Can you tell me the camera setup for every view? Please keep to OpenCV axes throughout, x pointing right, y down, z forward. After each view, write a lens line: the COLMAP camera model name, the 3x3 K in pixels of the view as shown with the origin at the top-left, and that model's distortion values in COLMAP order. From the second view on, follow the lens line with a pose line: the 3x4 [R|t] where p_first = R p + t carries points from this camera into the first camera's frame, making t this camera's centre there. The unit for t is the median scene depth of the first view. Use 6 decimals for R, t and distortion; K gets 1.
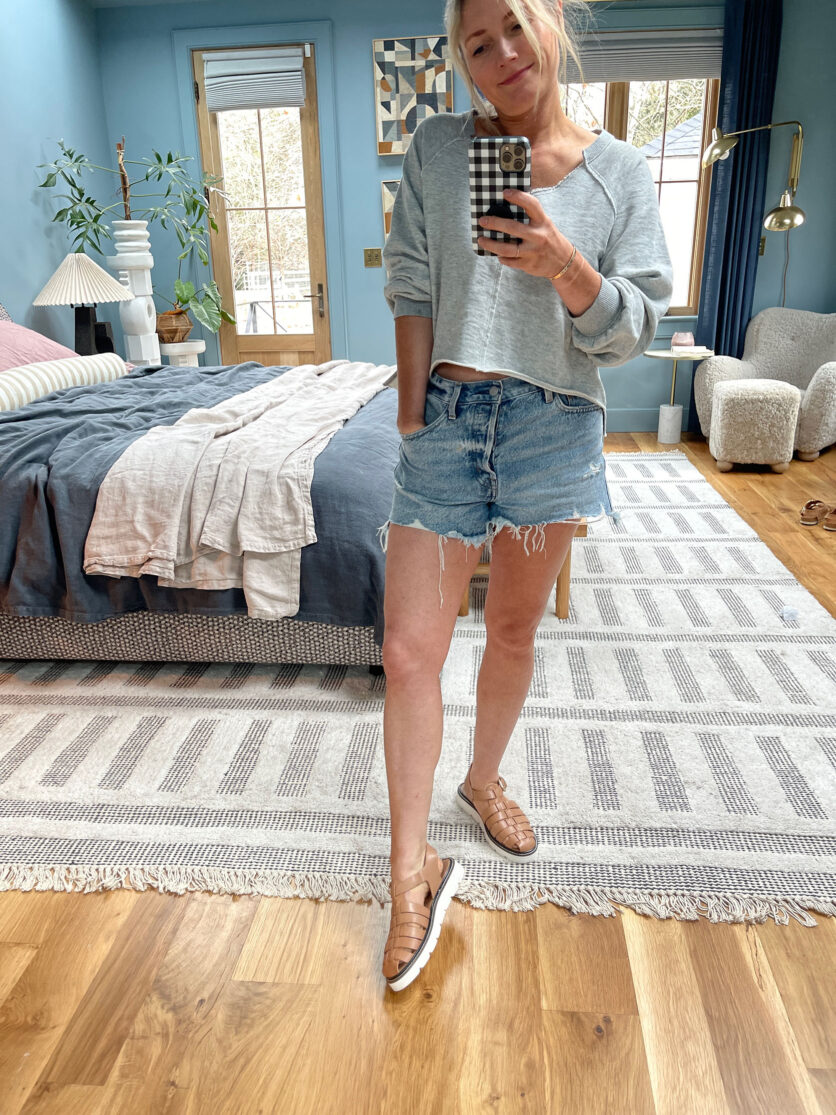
lens RADIAL K [[847.0, 0, 425.0], [0, 847.0, 557.2], [0, 0, 1]] dist [0.054977, -0.090868]
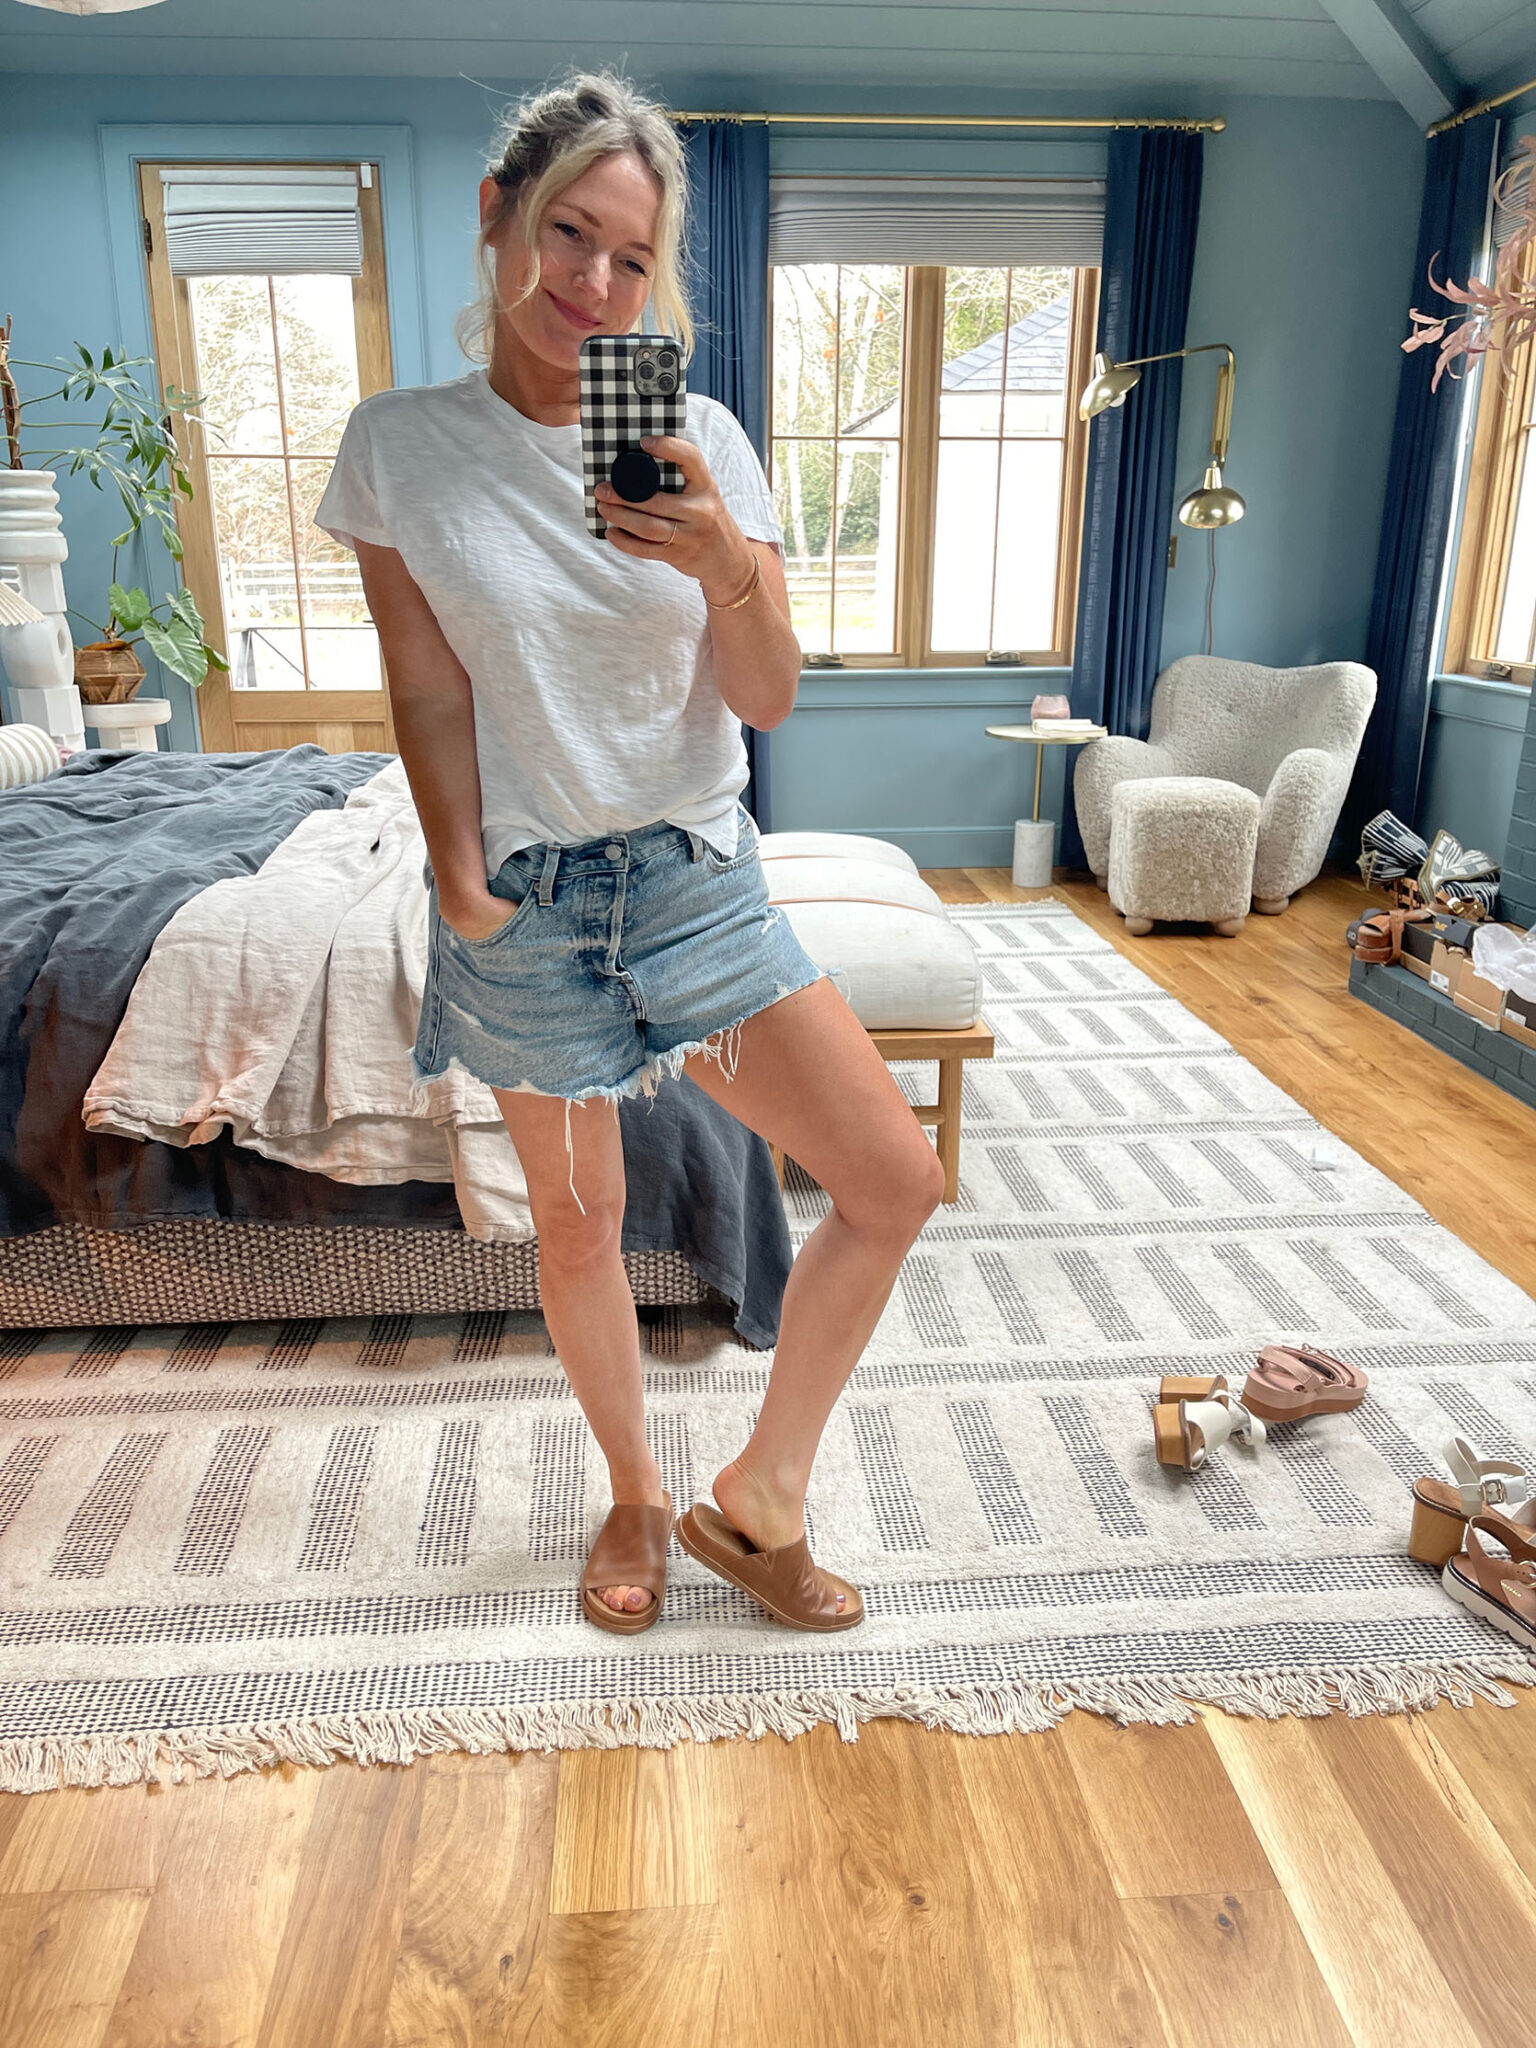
lens RADIAL K [[1564.8, 0, 758.9], [0, 1564.8, 1014.9], [0, 0, 1]] dist [0.071496, -0.114713]
pose [[0.985566, -0.025661, 0.167336, -0.140547], [0.033710, 0.998398, -0.045439, -0.010104], [-0.165902, 0.050424, 0.984852, -0.015161]]
